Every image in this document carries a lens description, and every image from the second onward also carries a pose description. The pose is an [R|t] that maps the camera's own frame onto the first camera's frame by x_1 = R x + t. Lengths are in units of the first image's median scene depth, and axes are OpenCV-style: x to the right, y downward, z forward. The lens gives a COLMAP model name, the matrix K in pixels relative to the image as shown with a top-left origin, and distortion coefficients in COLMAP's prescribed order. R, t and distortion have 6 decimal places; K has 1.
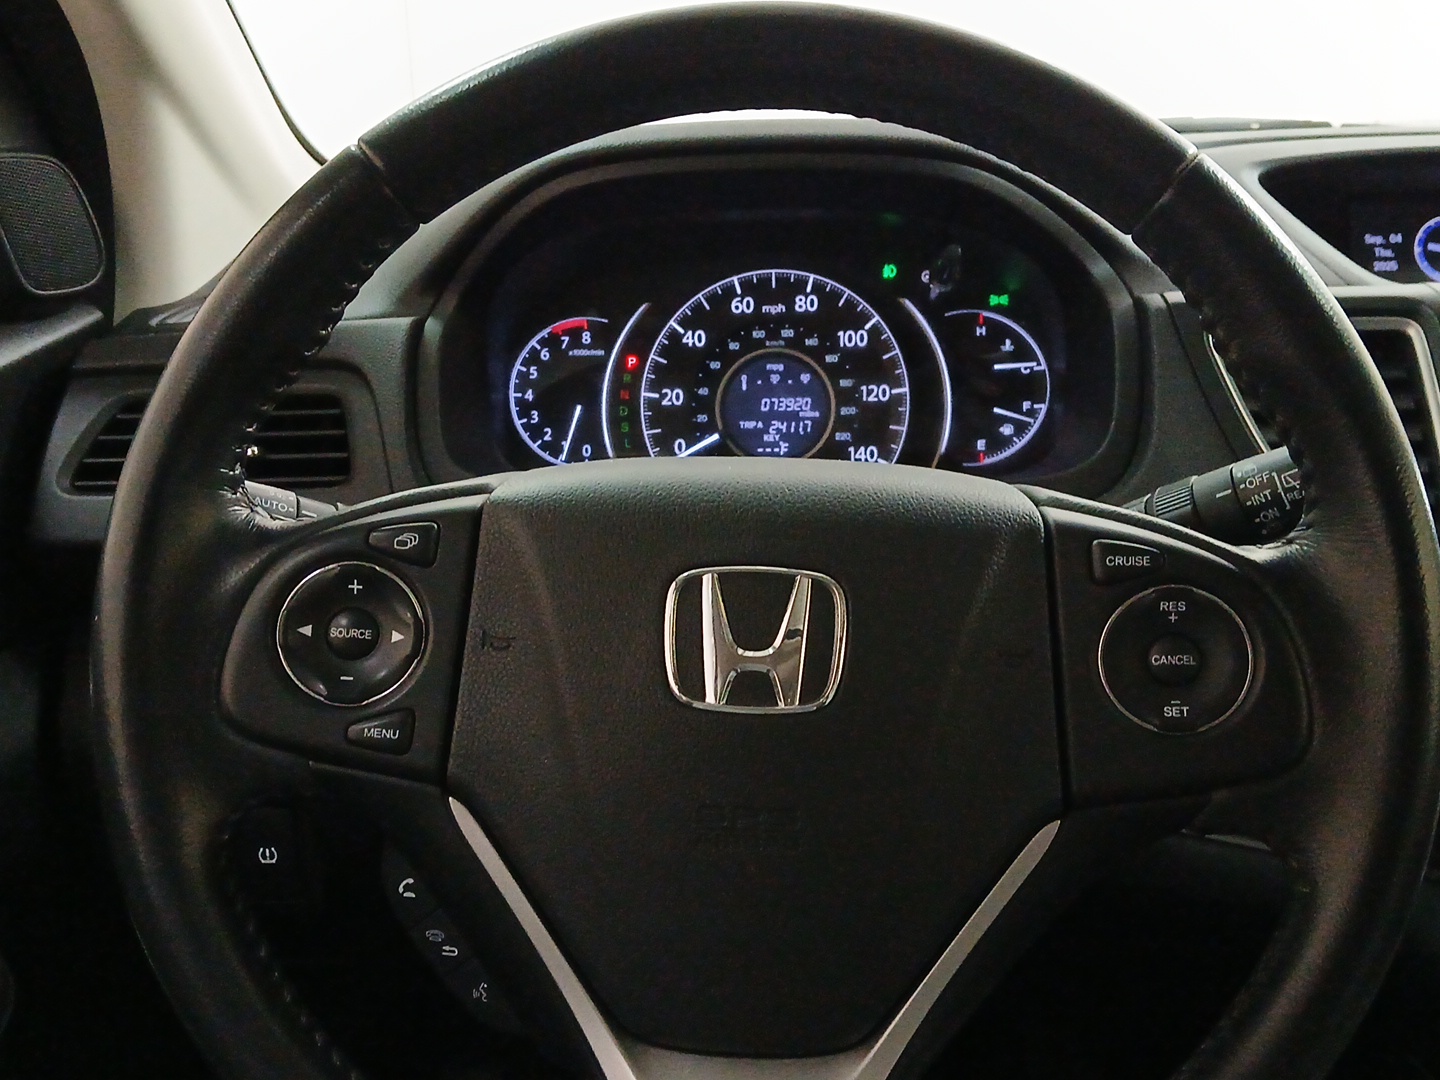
lens RADIAL K [[1422.8, 0, 736.4], [0, 1422.8, 549.0], [0, 0, 1]] dist [0.114932, -0.015584]
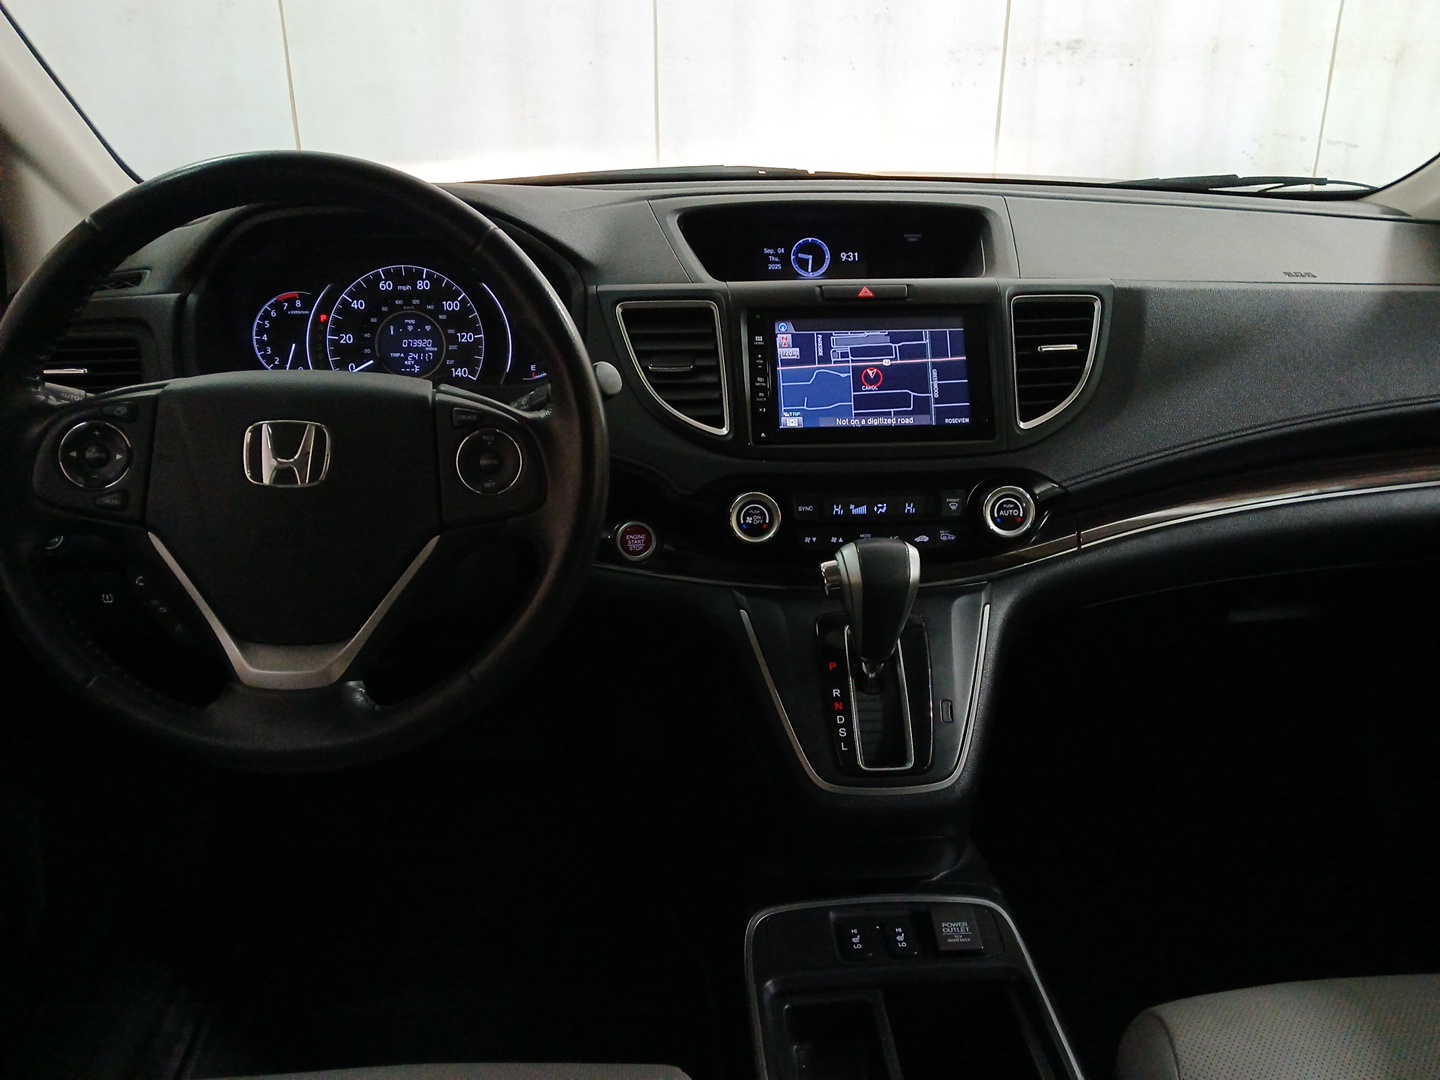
lens RADIAL K [[1098.0, 0, 719.7], [0, 1098.0, 541.2], [0, 0, 1]] dist [0.054225, -0.078193]
pose [[0.993856, -0.020540, 0.108761, 0.251294], [0.011970, 0.996813, 0.078871, 0.037075], [-0.110035, -0.077084, 0.990934, -0.390678]]
